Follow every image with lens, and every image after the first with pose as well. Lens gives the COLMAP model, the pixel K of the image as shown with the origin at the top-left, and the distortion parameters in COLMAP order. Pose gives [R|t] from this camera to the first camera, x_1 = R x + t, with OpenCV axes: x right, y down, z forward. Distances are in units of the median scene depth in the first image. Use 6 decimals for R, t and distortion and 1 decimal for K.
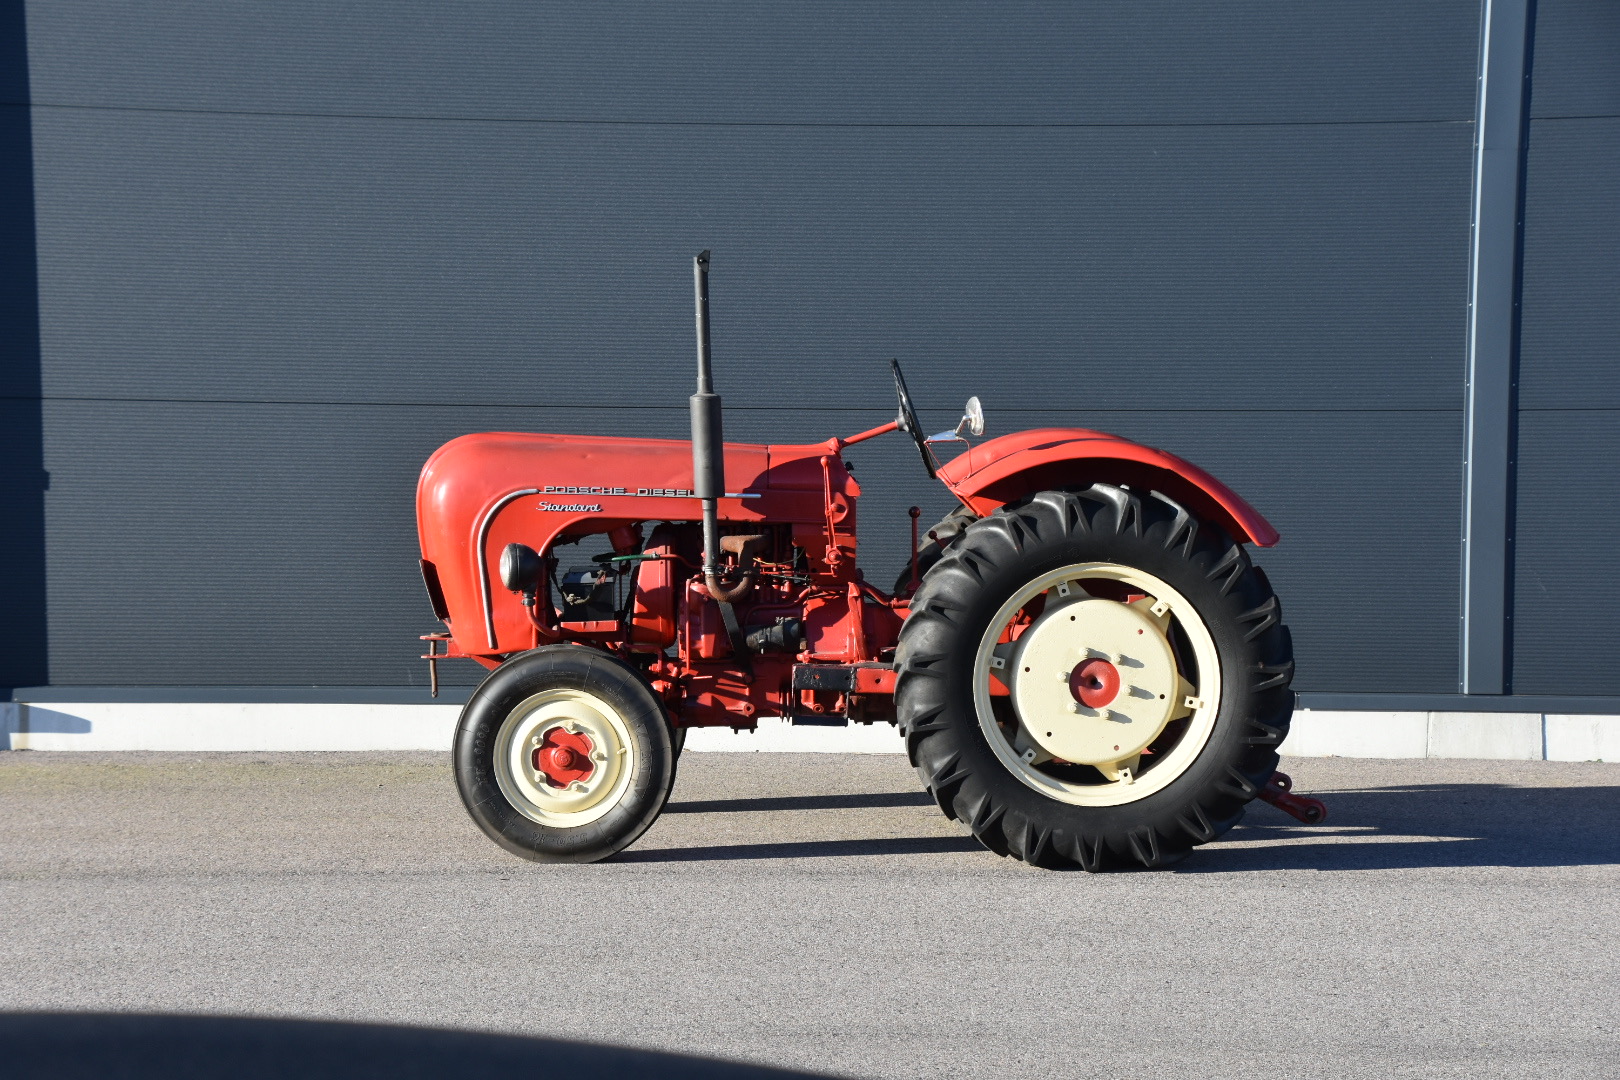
lens RADIAL K [[4108.2, 0, 806.2], [0, 4108.2, 565.3], [0, 0, 1]] dist [0.626046, 0.656555]
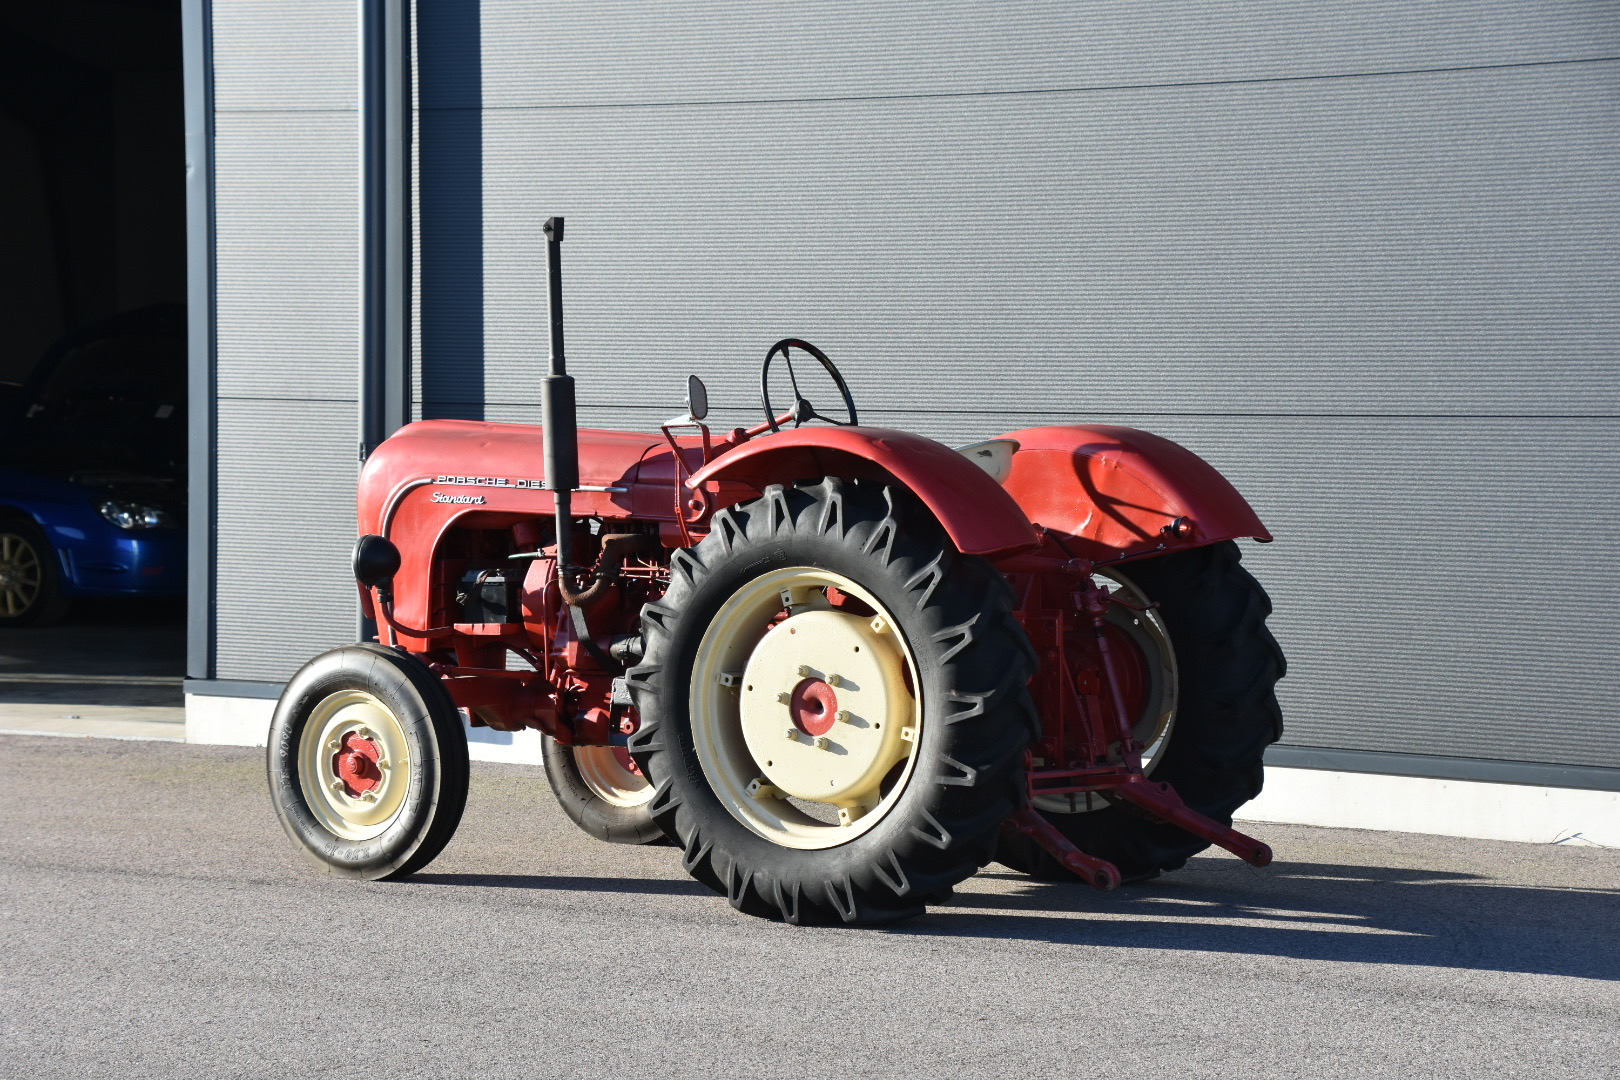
lens RADIAL K [[4568.1, 0, 809.8], [0, 4568.1, 562.5], [0, 0, 1]] dist [0.730012, 0.645605]
pose [[0.811566, 0.024314, -0.583755, 0.621607], [-0.039004, 0.999159, -0.012611, 0.010262], [0.582958, 0.033003, 0.811832, 0.215486]]
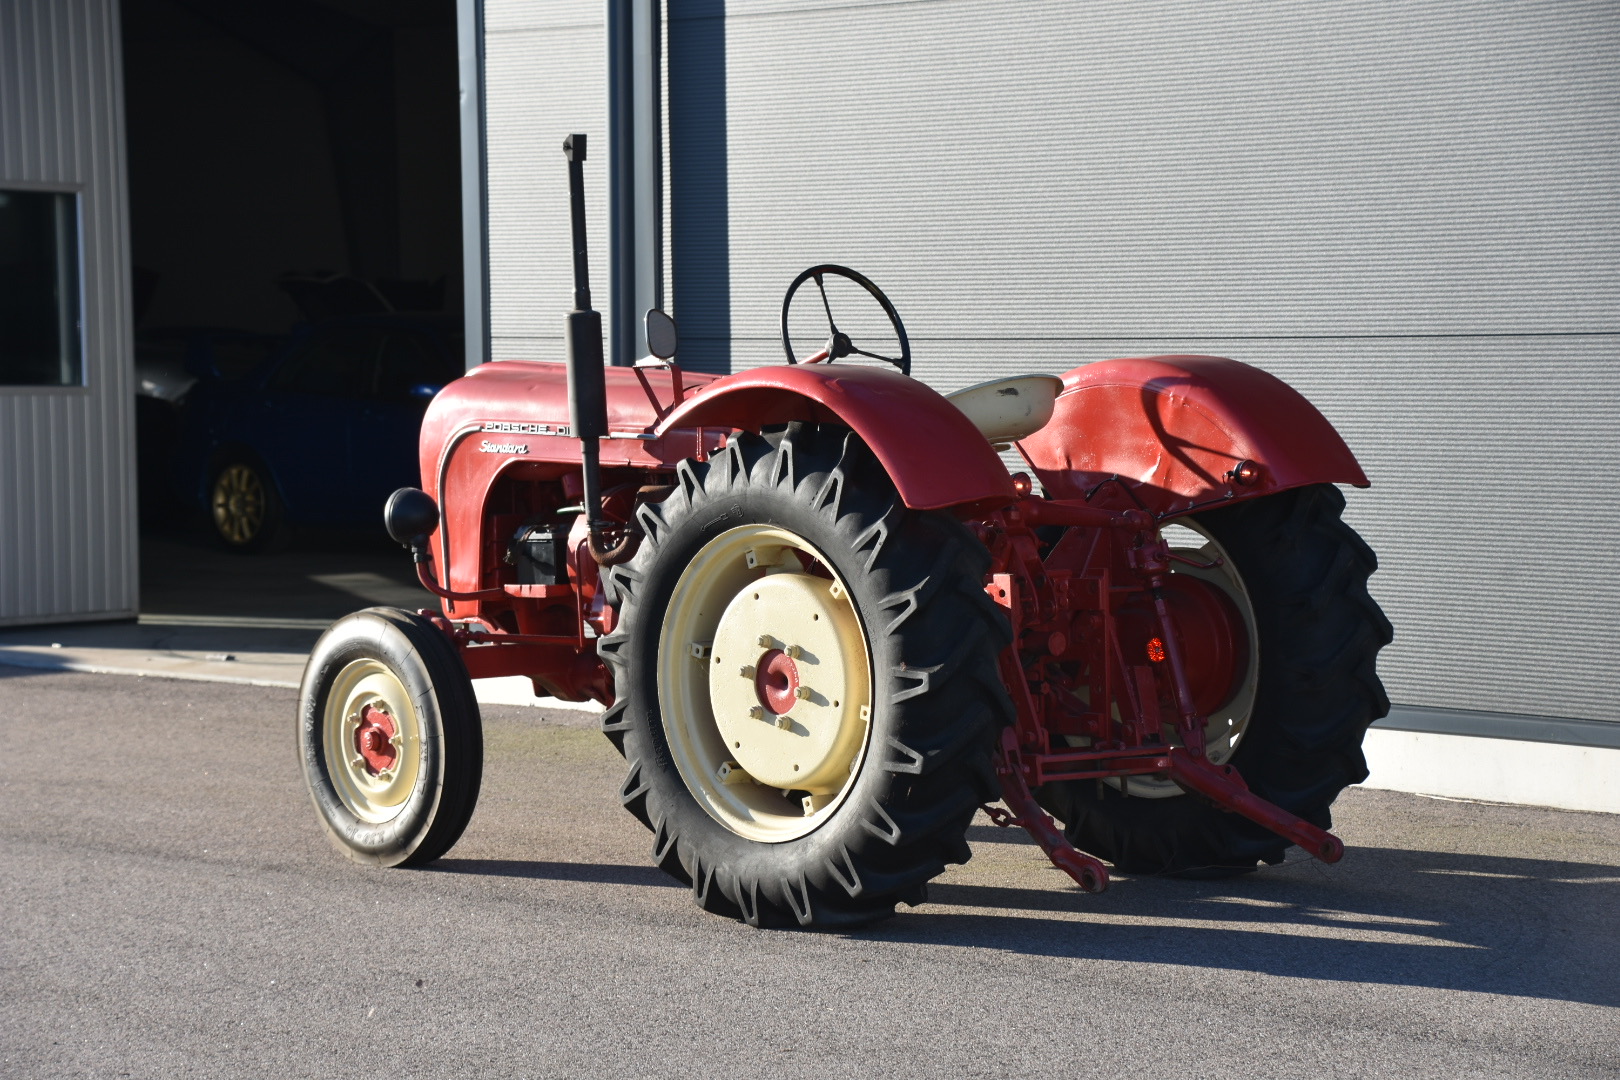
lens RADIAL K [[4613.1, 0, 781.1], [0, 4613.1, 577.2], [0, 0, 1]] dist [0.773394, 0.107551]
pose [[0.664177, 0.032114, -0.746885, 0.703061], [-0.031349, 0.999395, 0.015093, -0.003871], [0.746918, 0.013390, 0.664782, 0.423153]]
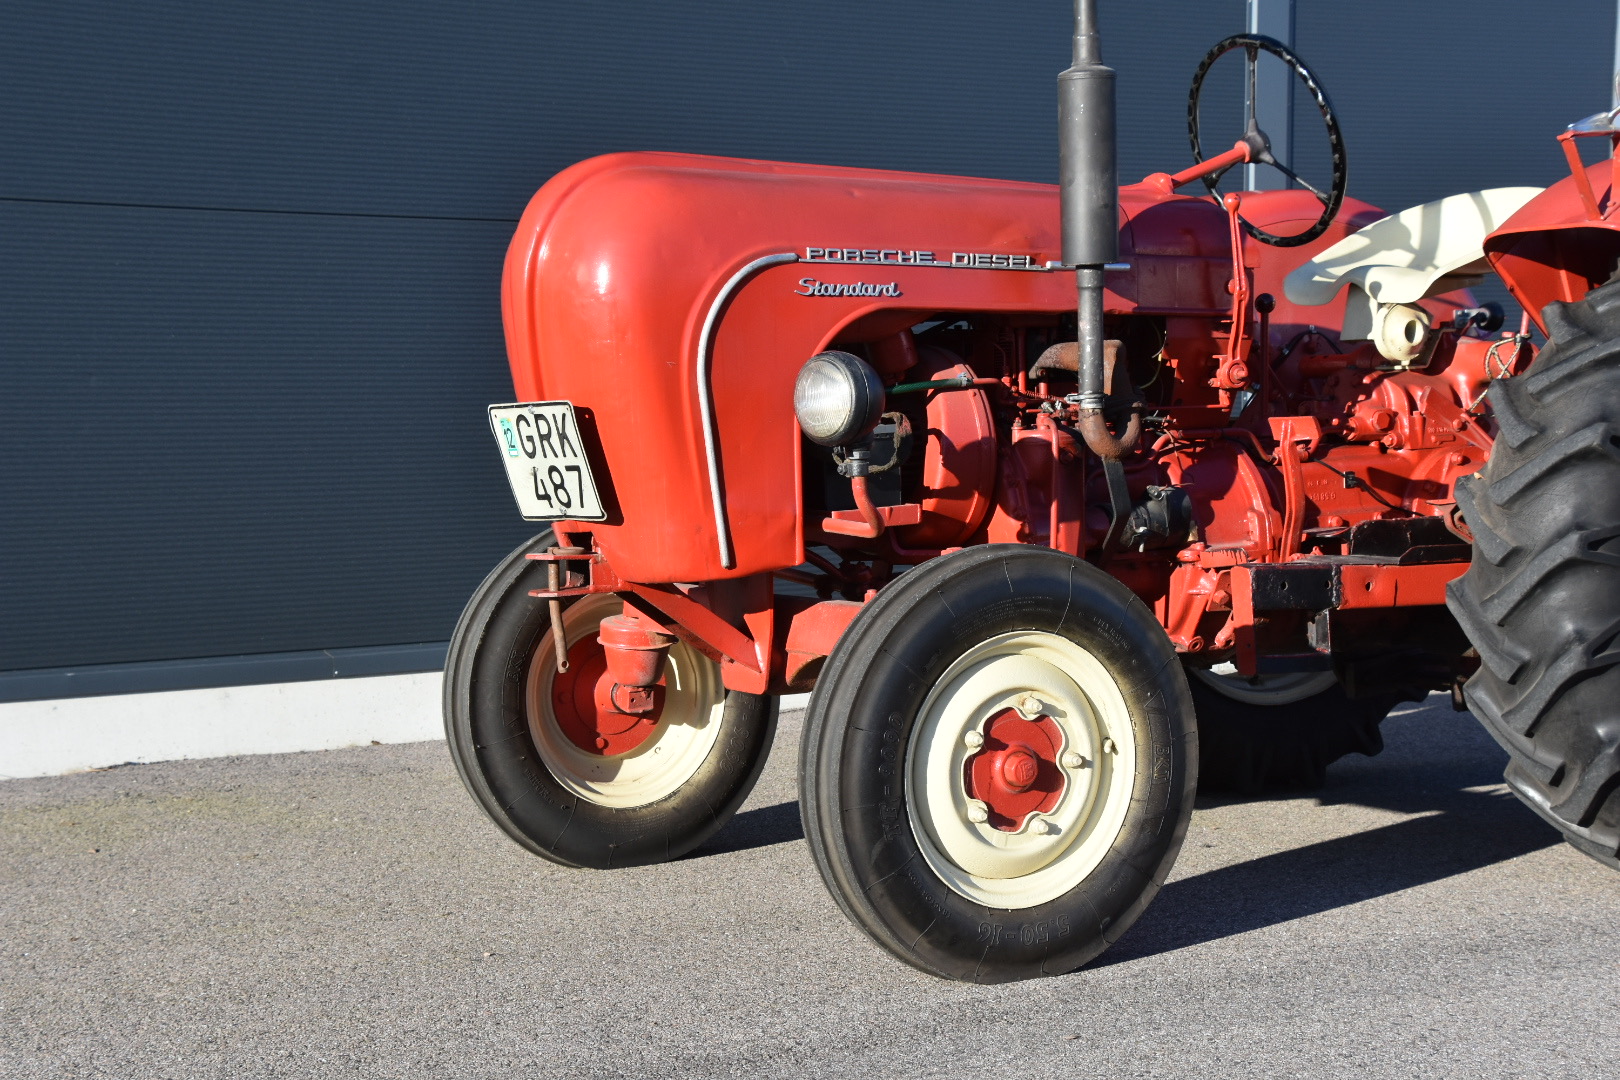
lens RADIAL K [[2844.2, 0, 779.5], [0, 2844.2, 571.8], [0, 0, 1]] dist [0.311227, 0.265725]
pose [[0.851249, -0.053109, 0.522068, -0.260842], [0.049204, 0.998560, 0.021353, 0.013828], [-0.522451, 0.007512, 0.852637, 0.713277]]
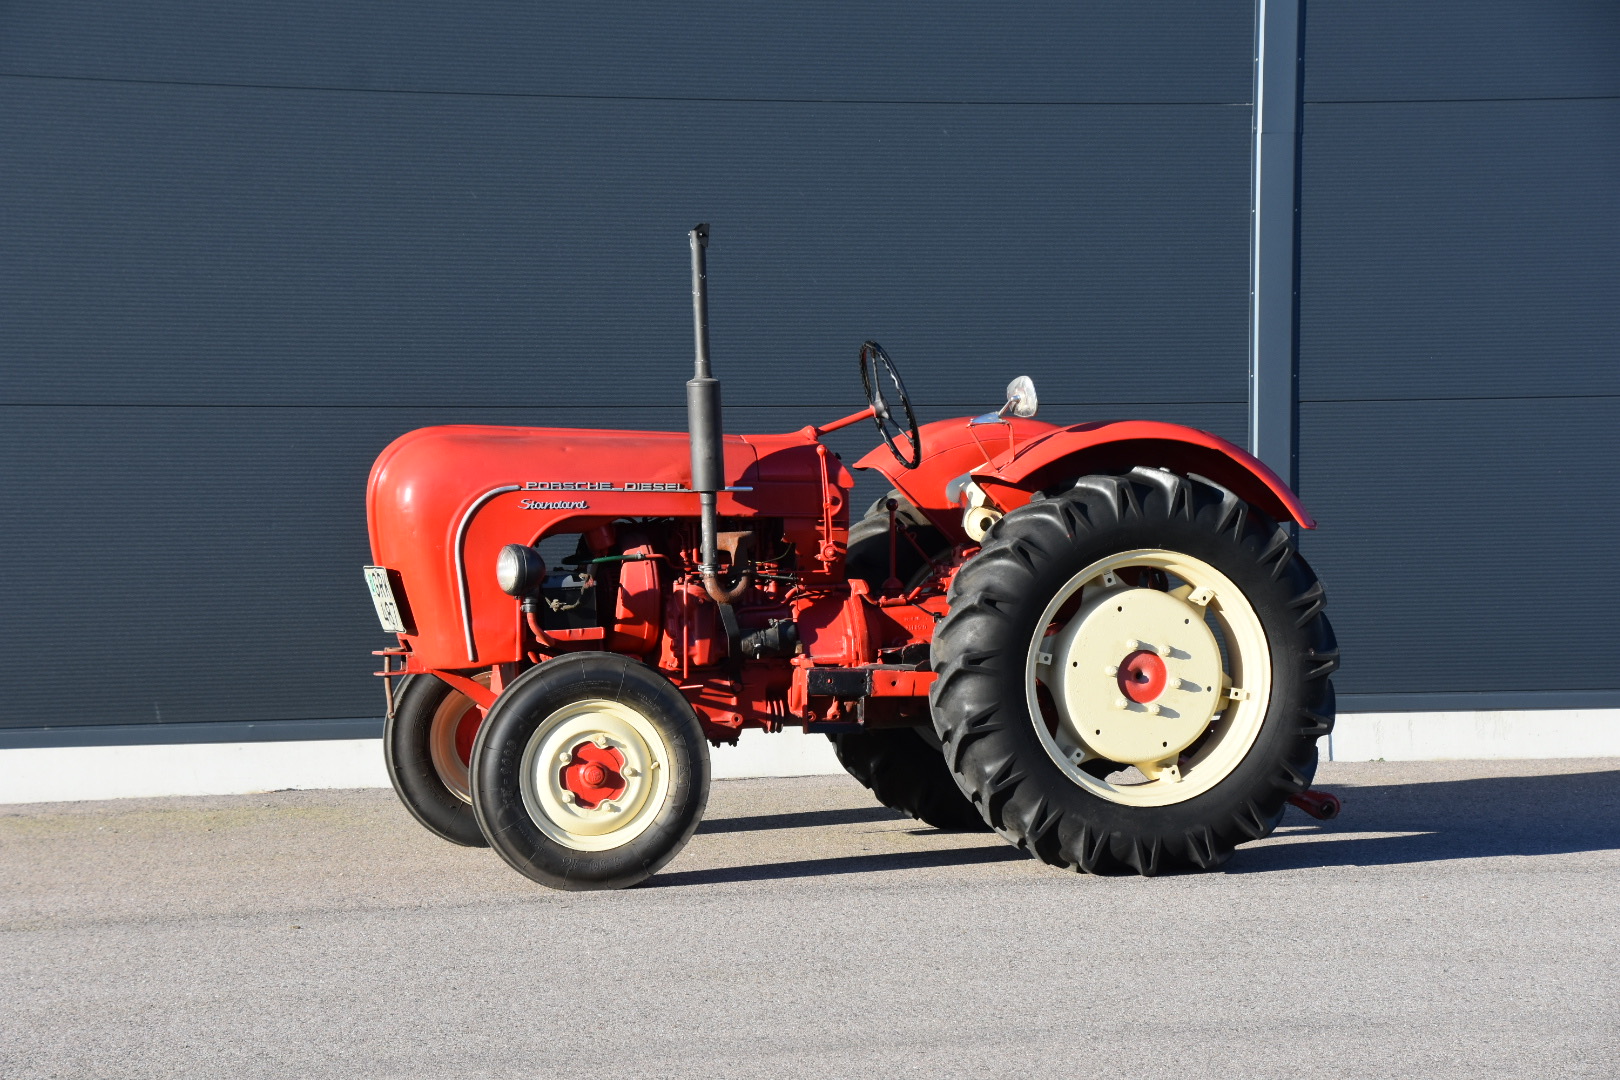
lens RADIAL K [[4535.3, 0, 806.3], [0, 4535.3, 566.1], [0, 0, 1]] dist [0.724555, 0.001084]
pose [[0.961493, -0.022036, 0.273945, -0.287103], [0.026409, 0.999576, -0.012286, 0.013784], [-0.273558, 0.019048, 0.961667, 0.012849]]
